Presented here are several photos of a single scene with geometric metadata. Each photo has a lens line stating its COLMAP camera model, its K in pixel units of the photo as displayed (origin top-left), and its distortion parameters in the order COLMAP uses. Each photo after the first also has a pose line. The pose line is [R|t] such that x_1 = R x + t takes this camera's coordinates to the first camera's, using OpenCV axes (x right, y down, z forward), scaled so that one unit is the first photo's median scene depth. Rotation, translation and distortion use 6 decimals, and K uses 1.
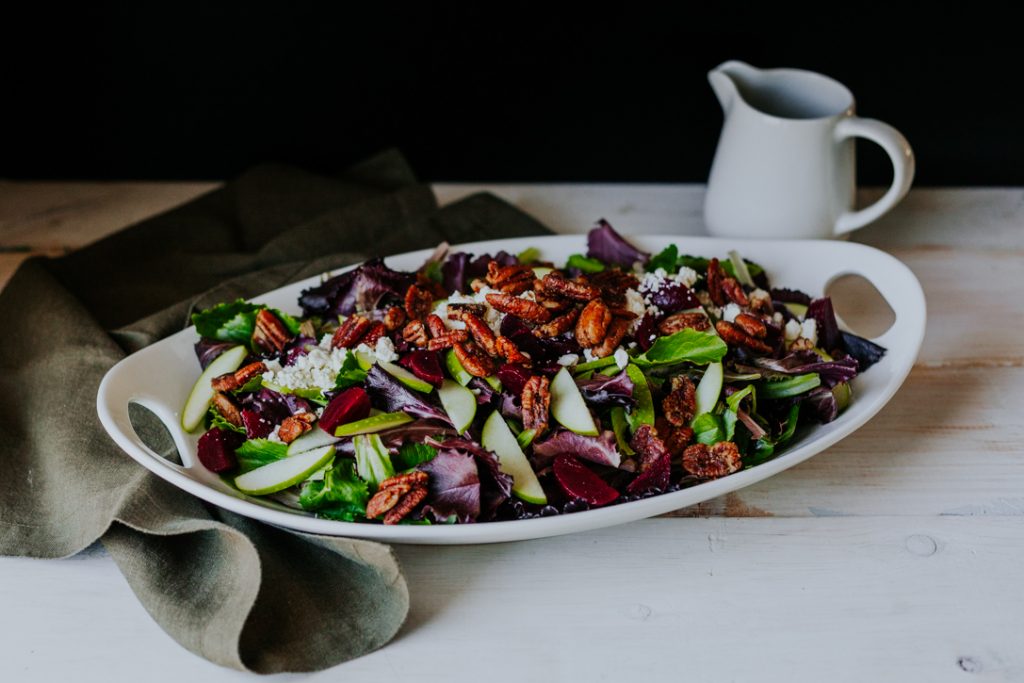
lens RADIAL K [[1992.0, 0, 493.3], [0, 1992.0, 307.6], [0, 0, 1]] dist [-0.039732, 0.000000]
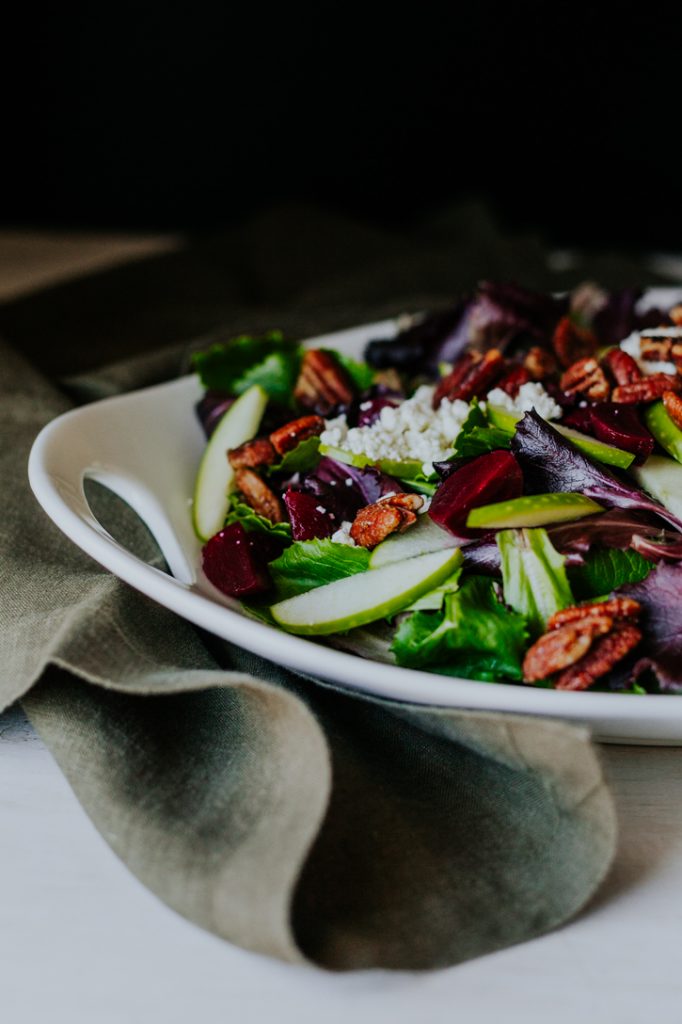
lens RADIAL K [[1763.4, 0, 338.2], [0, 1763.4, 517.0], [0, 0, 1]] dist [-0.051004, 0.000000]
pose [[0.998980, 0.037731, -0.024811, -0.101957], [-0.039369, 0.996825, -0.069209, 0.095591], [0.022121, 0.070116, 0.997294, 0.521850]]
